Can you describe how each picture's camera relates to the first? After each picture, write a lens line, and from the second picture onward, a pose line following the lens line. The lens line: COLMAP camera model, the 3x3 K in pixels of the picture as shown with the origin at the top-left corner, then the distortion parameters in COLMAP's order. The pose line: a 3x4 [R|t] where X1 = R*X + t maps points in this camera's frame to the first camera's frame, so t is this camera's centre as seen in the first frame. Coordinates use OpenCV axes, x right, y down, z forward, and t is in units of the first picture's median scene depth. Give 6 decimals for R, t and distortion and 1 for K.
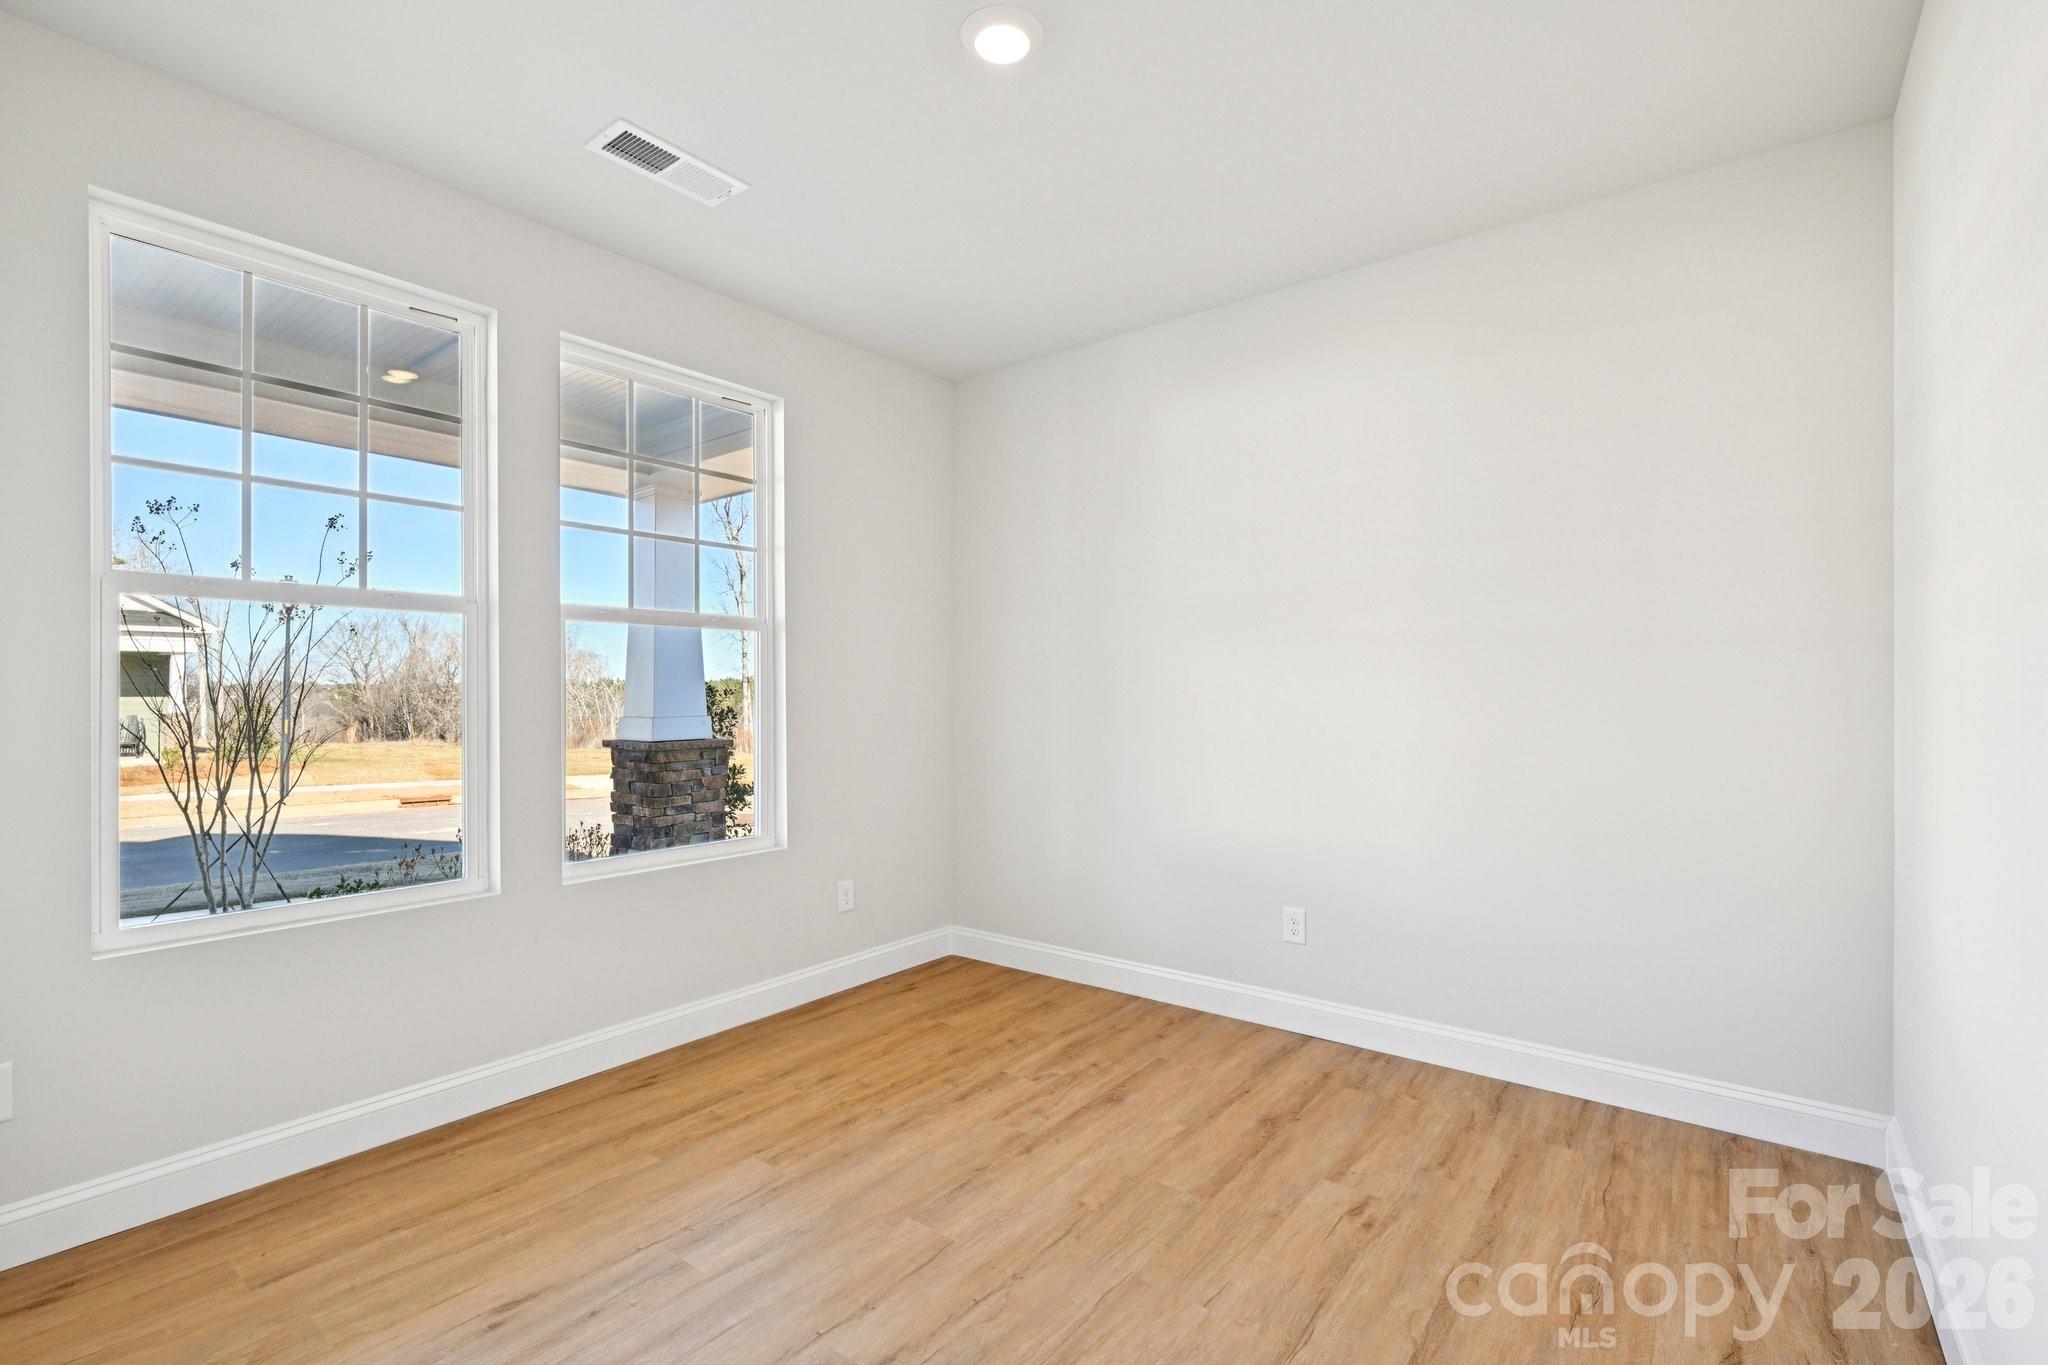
lens RADIAL K [[929.1, 0, 1024.0], [0, 929.1, 682.5], [0, 0, 1]] dist [-0.002952, -0.000122]
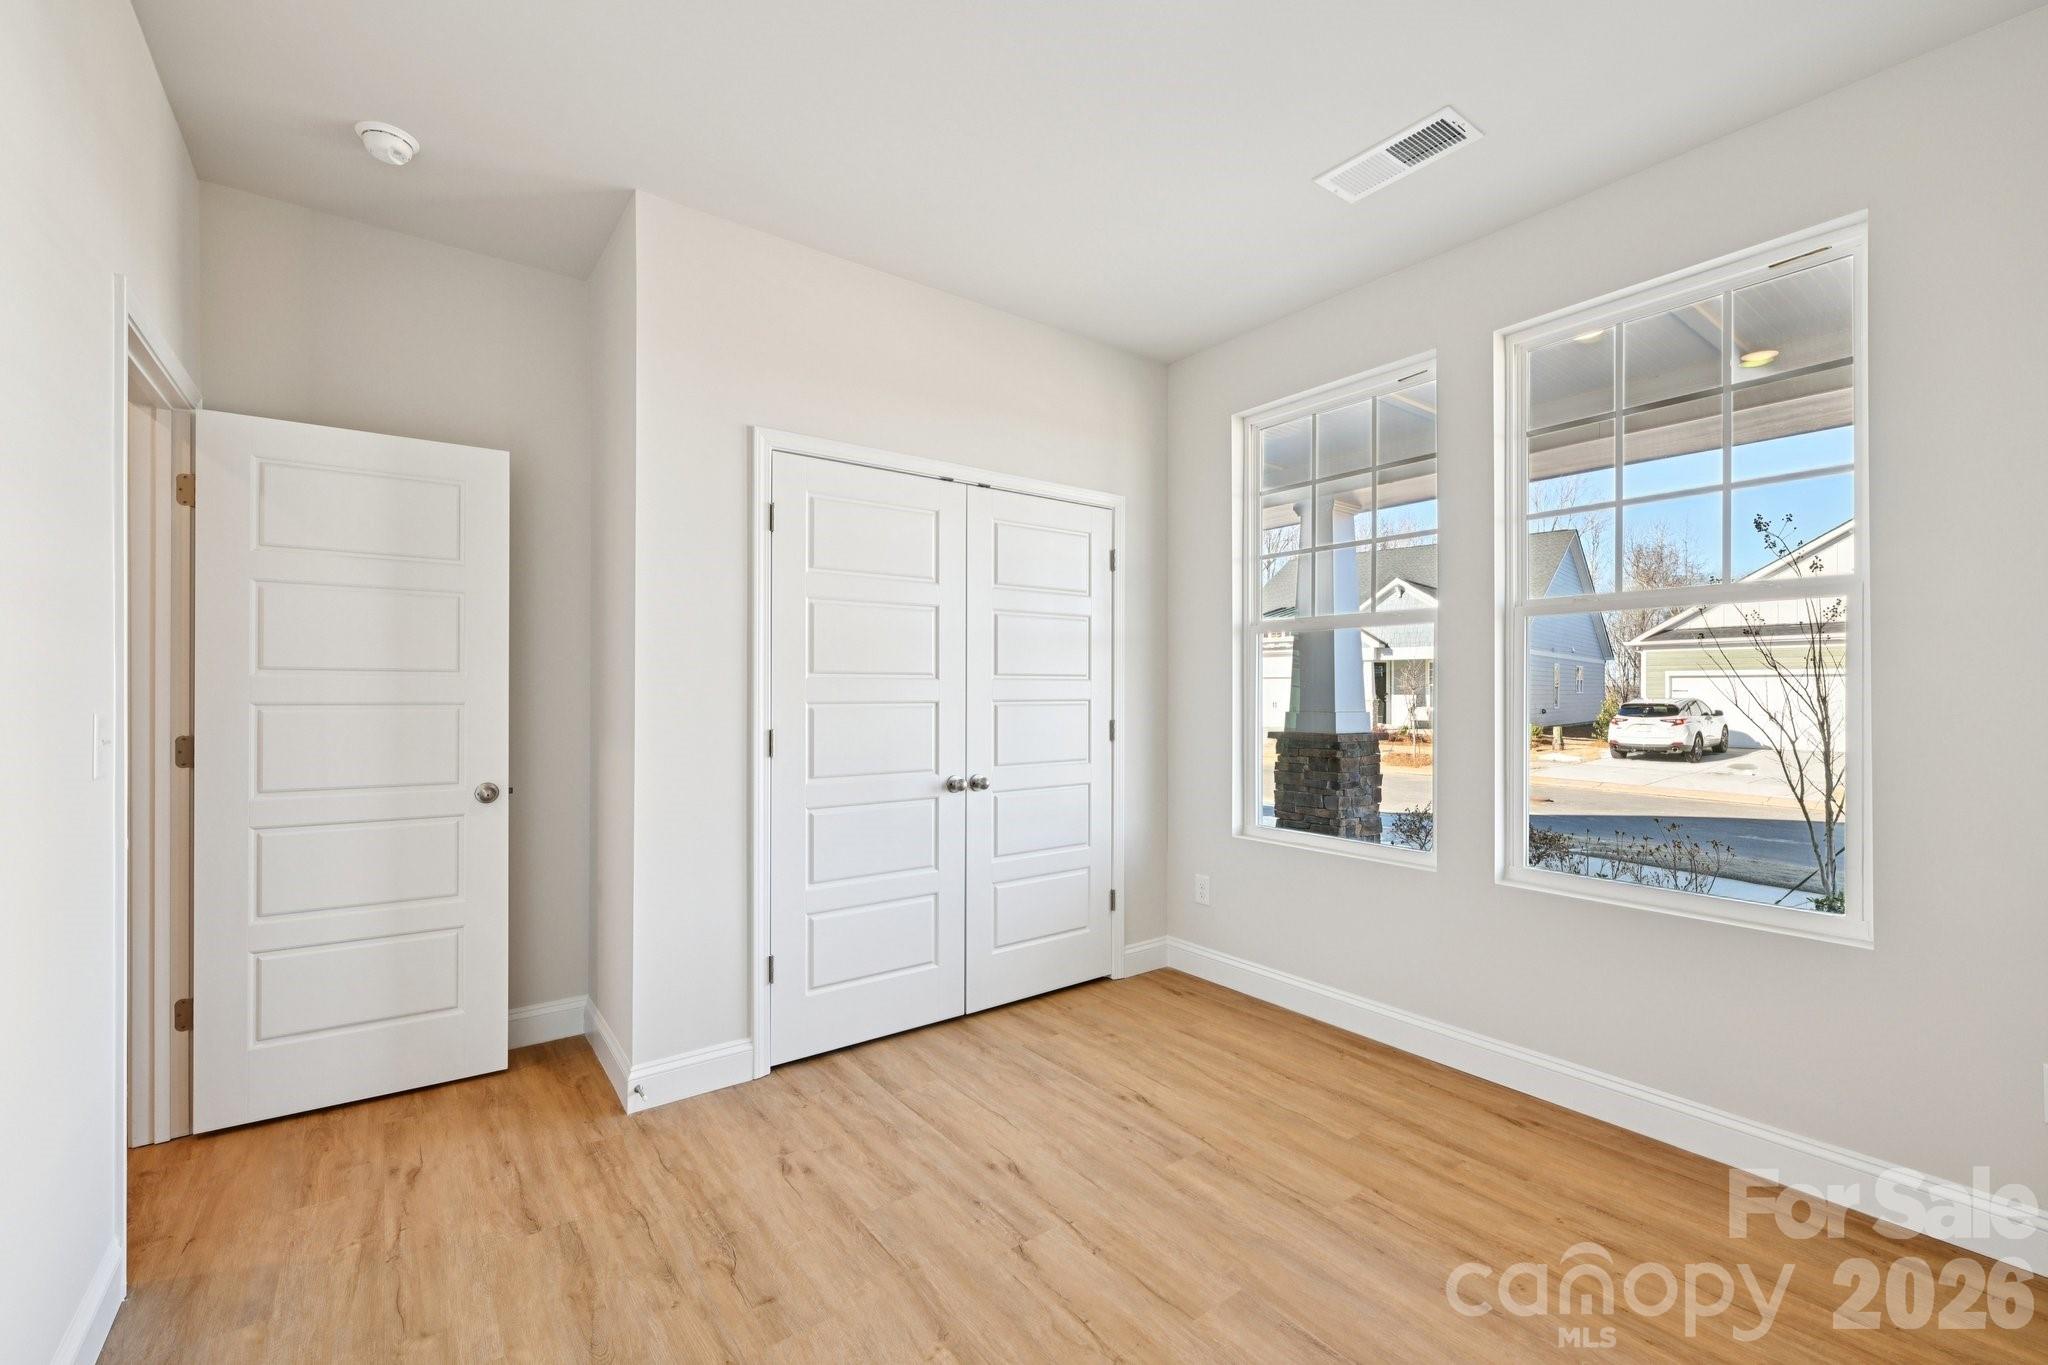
lens RADIAL K [[863.1, 0, 1024.0], [0, 863.1, 682.5], [0, 0, 1]] dist [-0.002171, 0.000427]
pose [[-0.267934, -0.006716, -0.963414, 0.640456], [0.004479, 0.999956, -0.008216, 0.009748], [0.963427, -0.006517, -0.267893, 0.912989]]
